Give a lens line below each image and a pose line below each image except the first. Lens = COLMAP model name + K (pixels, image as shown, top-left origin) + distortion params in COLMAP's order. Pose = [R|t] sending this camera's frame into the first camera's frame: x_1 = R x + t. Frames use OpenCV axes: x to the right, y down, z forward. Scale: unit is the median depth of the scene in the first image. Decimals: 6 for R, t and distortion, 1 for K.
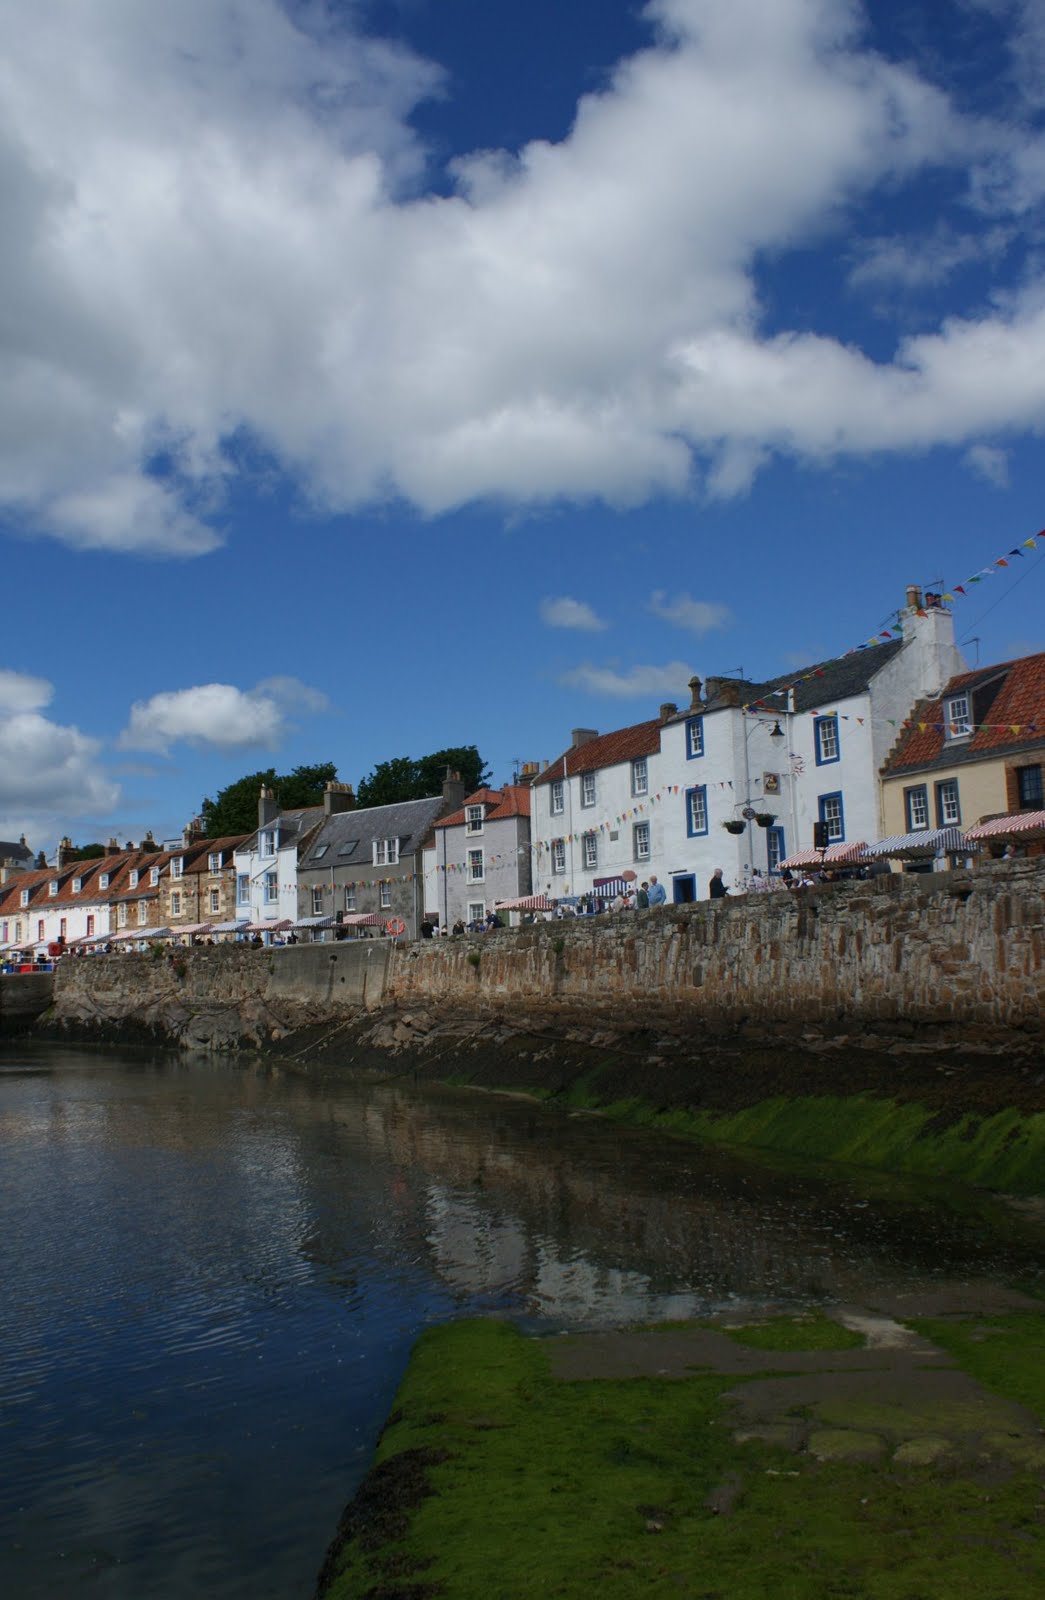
lens RADIAL K [[1321.2, 0, 522.5], [0, 1321.2, 800.0], [0, 0, 1]] dist [-0.123561, 0.000378]
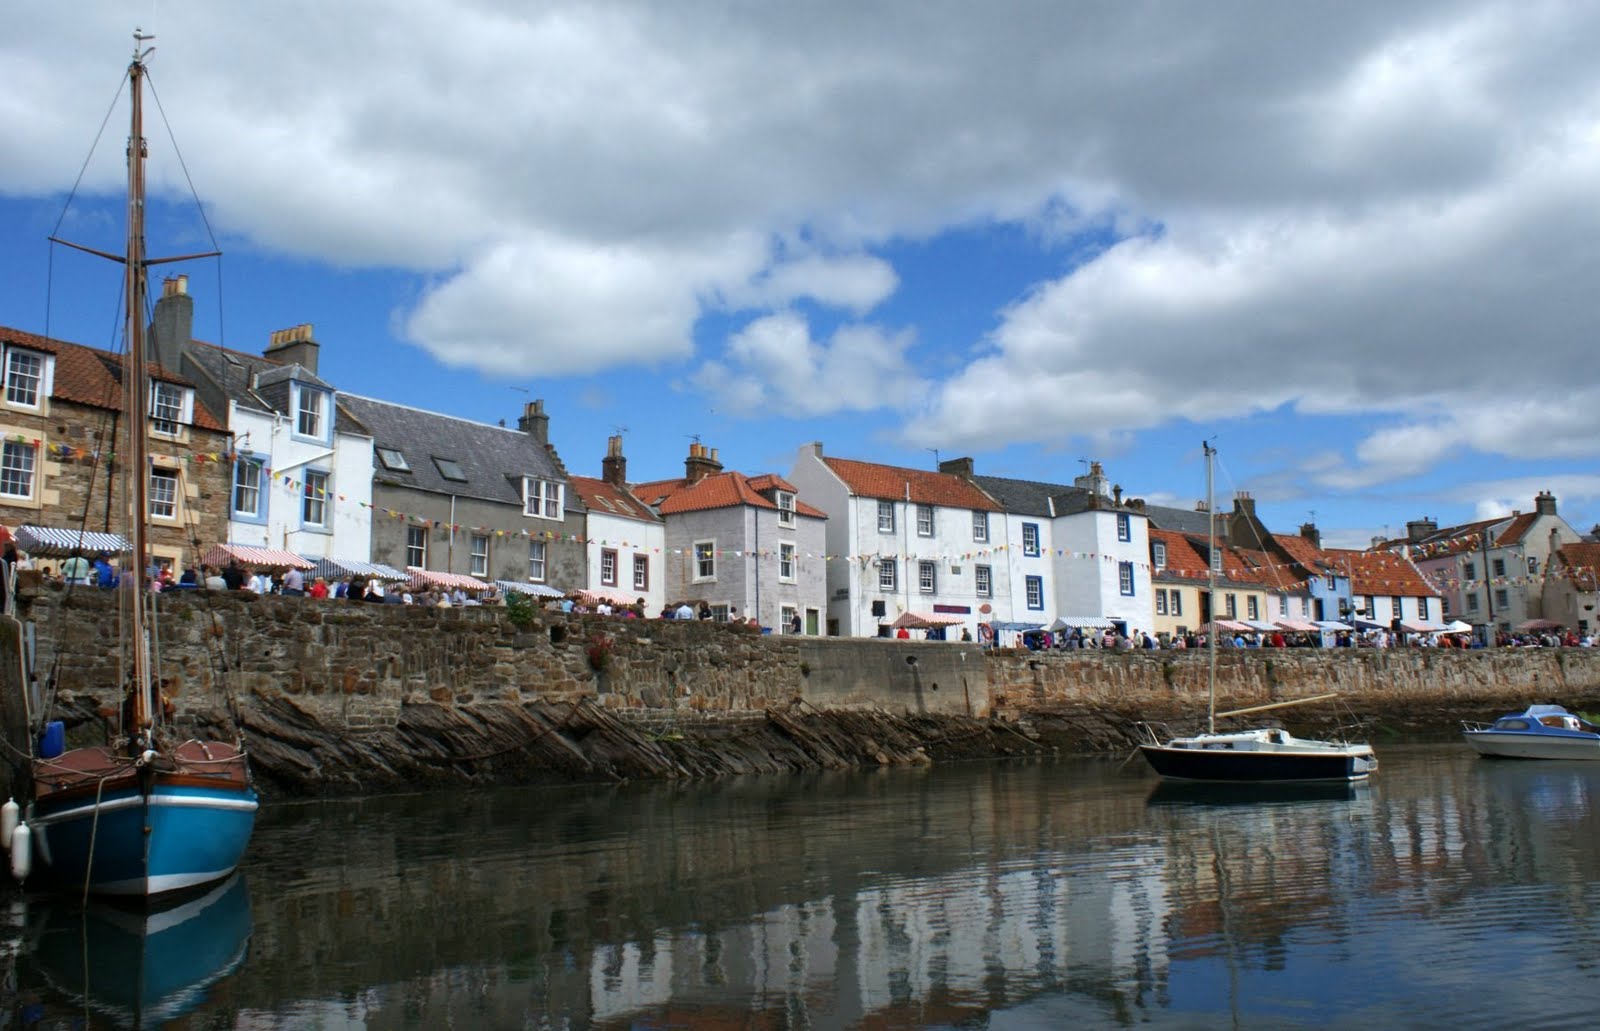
lens RADIAL K [[1305.2, 0, 797.1], [0, 1305.2, 485.6], [0, 0, 1]] dist [-0.156206, 0.162370]
pose [[-0.130786, 0.200697, 0.970884, -0.958961], [-0.113467, 0.969830, -0.215764, 0.202493], [-0.984896, -0.138383, -0.104068, 1.201110]]
